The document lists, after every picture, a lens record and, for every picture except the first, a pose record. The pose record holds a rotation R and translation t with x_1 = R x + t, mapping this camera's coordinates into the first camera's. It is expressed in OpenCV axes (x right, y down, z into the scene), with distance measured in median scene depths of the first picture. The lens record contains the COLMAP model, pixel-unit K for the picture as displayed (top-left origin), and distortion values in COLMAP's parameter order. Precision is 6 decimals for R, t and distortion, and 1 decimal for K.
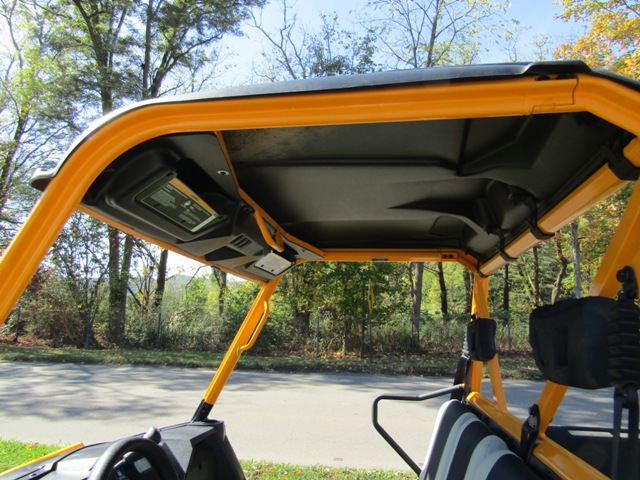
lens RADIAL K [[452.8, 0, 320.0], [0, 452.8, 240.0], [0, 0, 1]] dist [-0.012500, -0.002332]
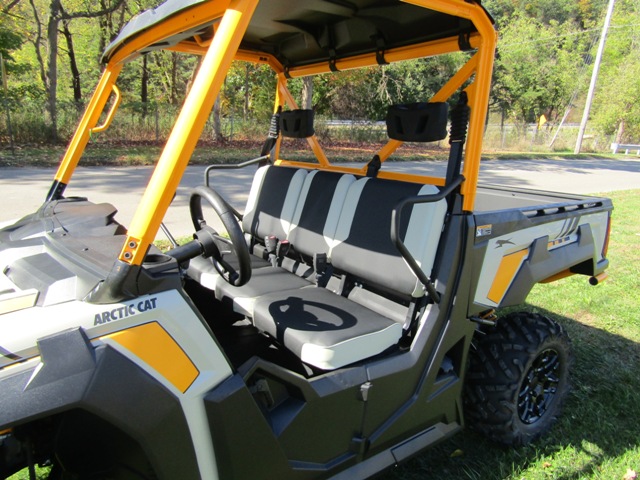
lens RADIAL K [[452.8, 0, 320.0], [0, 452.8, 240.0], [0, 0, 1]] dist [-0.012500, -0.002332]
pose [[0.710185, -0.159088, 0.685805, -0.092006], [-0.157884, 0.913331, 0.375364, -0.000112], [-0.686083, -0.374856, 0.623517, -0.017034]]
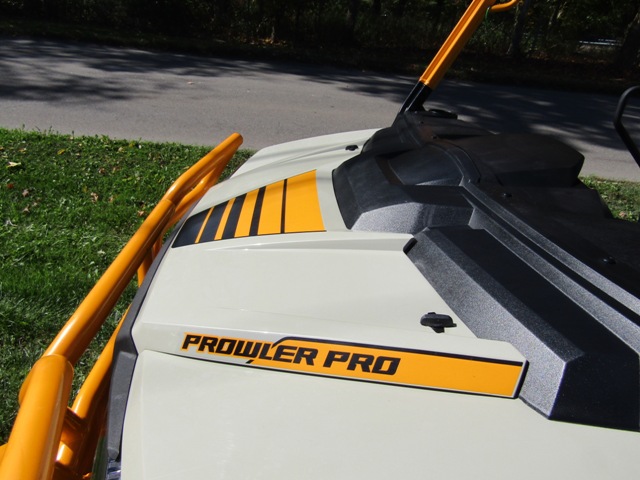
lens RADIAL K [[452.8, 0, 320.0], [0, 452.8, 240.0], [0, 0, 1]] dist [-0.012500, -0.002332]
pose [[0.975419, -0.021708, 0.219285, -0.096026], [-0.116463, 0.794007, 0.596648, 0.024913], [-0.187066, -0.607521, 0.771962, 0.056367]]
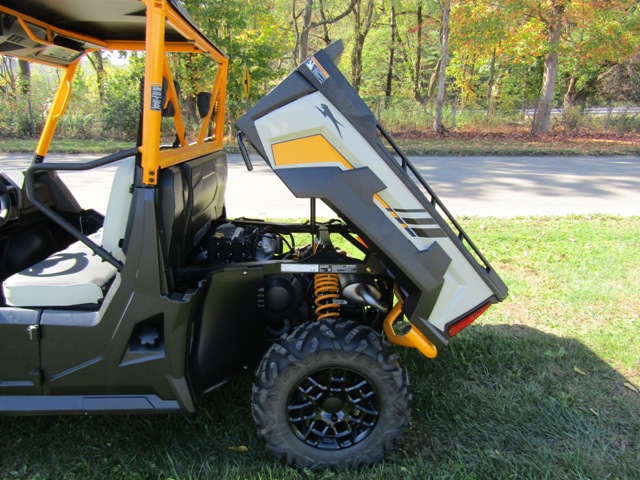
lens RADIAL K [[452.8, 0, 320.0], [0, 452.8, 240.0], [0, 0, 1]] dist [-0.012500, -0.002332]
pose [[0.978786, -0.064851, 0.194352, 0.053326], [-0.028289, 0.896723, 0.441686, -0.009574], [-0.202924, -0.437815, 0.875865, -0.092694]]
